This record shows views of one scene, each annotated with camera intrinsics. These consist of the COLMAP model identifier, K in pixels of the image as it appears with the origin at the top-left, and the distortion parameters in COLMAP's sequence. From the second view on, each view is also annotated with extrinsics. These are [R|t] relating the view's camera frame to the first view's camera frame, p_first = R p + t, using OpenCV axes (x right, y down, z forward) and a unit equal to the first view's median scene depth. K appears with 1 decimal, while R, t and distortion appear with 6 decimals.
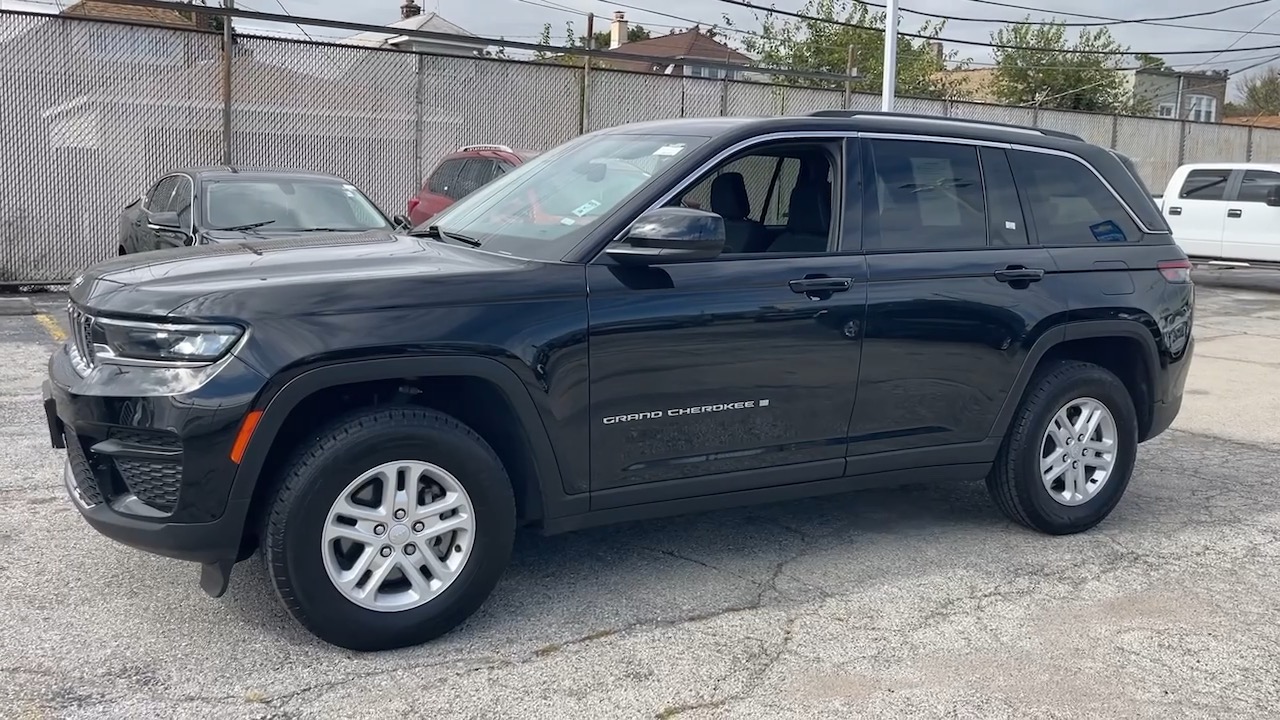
lens RADIAL K [[1115.9, 0, 640.0], [0, 1115.9, 360.0], [0, 0, 1]] dist [0.041686, -0.022667]
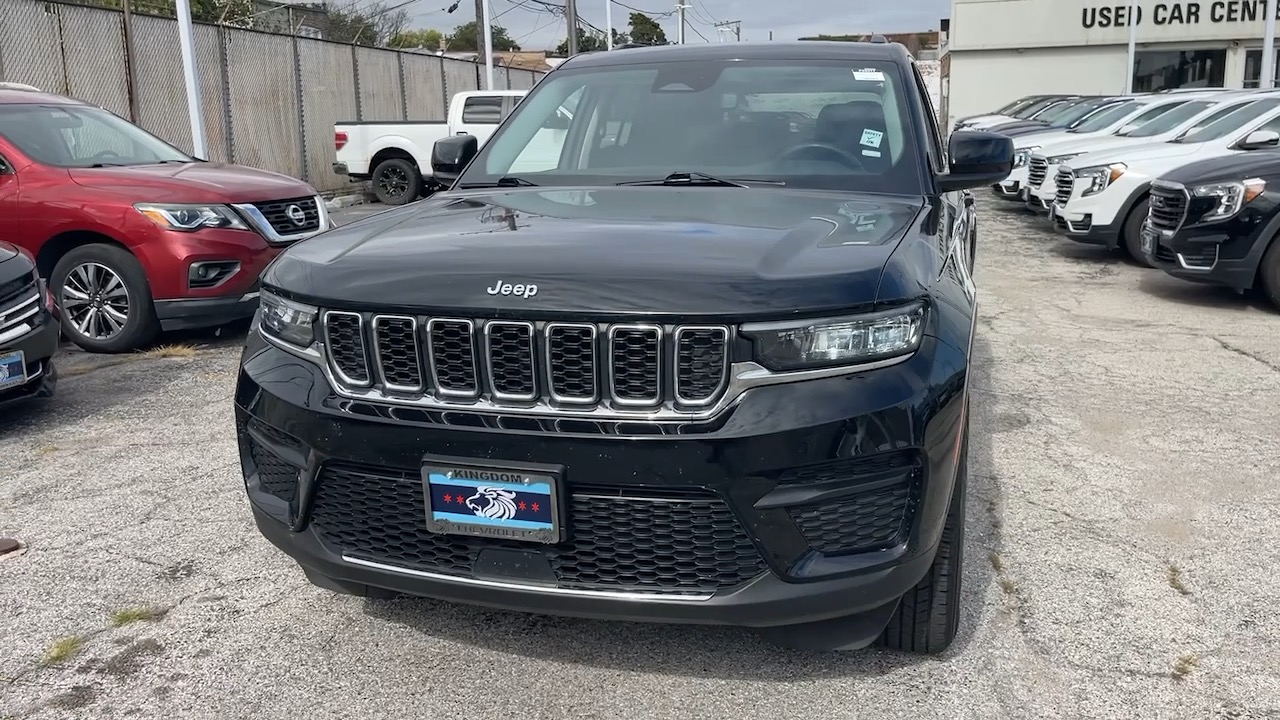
lens RADIAL K [[1115.9, 0, 640.0], [0, 1115.9, 360.0], [0, 0, 1]] dist [0.041686, -0.022667]
pose [[0.703524, -0.185598, 0.686009, -0.809491], [0.144940, 0.982479, 0.117166, -0.085645], [-0.695735, 0.017001, 0.718098, 0.432364]]
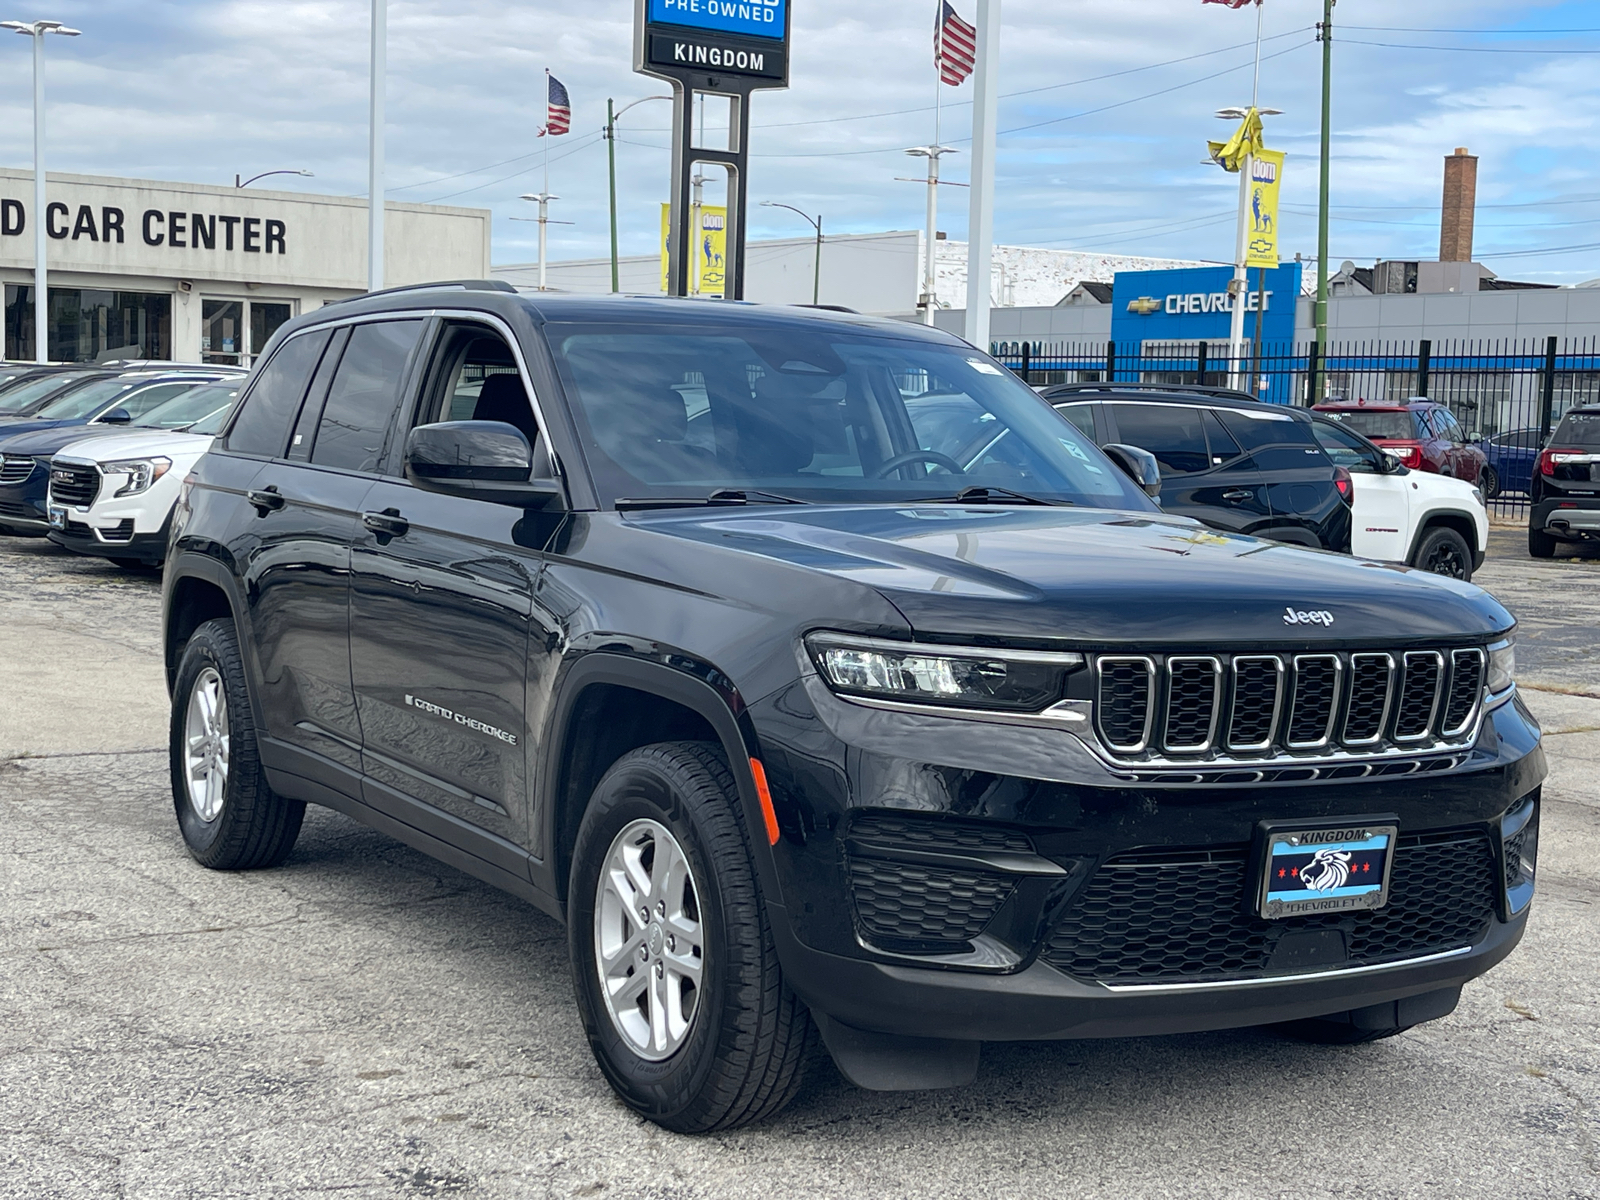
lens RADIAL K [[2310.8, 0, 801.2], [0, 2310.8, 610.5], [0, 0, 1]] dist [0.162493, -0.588512]
pose [[-0.029128, -0.109793, 0.993528, -1.473589], [0.125986, 0.985620, 0.112613, -0.211666], [-0.991604, 0.128450, -0.014877, 1.133341]]
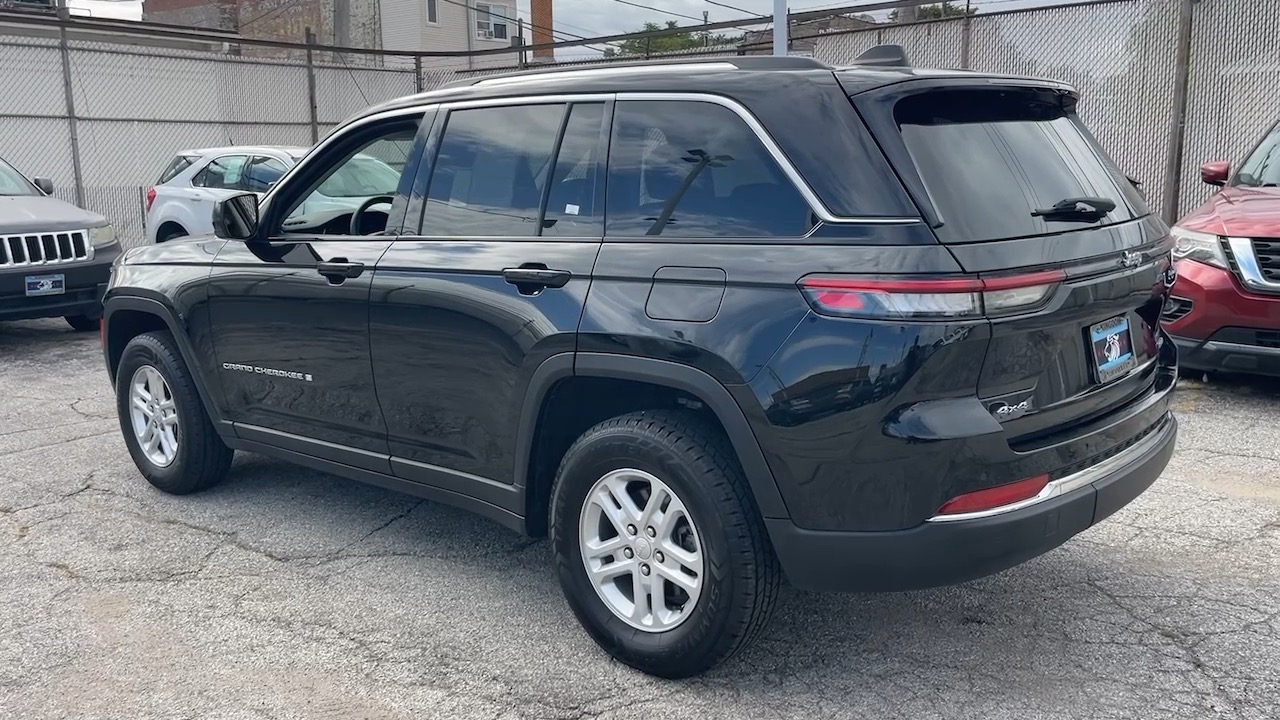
lens RADIAL K [[1115.9, 0, 640.0], [0, 1115.9, 360.0], [0, 0, 1]] dist [0.041686, -0.022667]
pose [[0.334053, 0.125853, -0.934114, 1.156396], [-0.107310, 0.989680, 0.094964, -0.108037], [0.936426, 0.068517, 0.344111, 0.891003]]
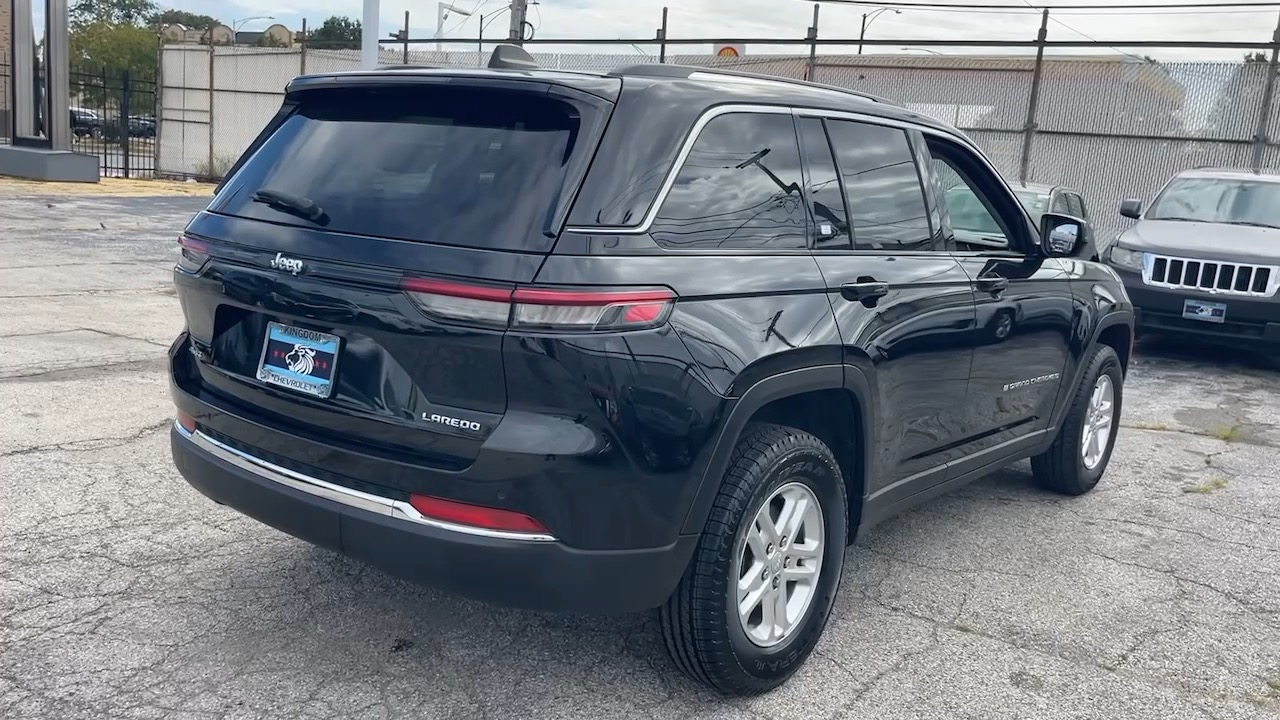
lens RADIAL K [[1115.9, 0, 640.0], [0, 1115.9, 360.0], [0, 0, 1]] dist [0.041686, -0.022667]
pose [[-0.916337, -0.027882, -0.399436, 0.639425], [-0.158334, 0.941497, 0.297512, -0.322463], [0.367772, 0.335866, -0.867143, 2.140402]]
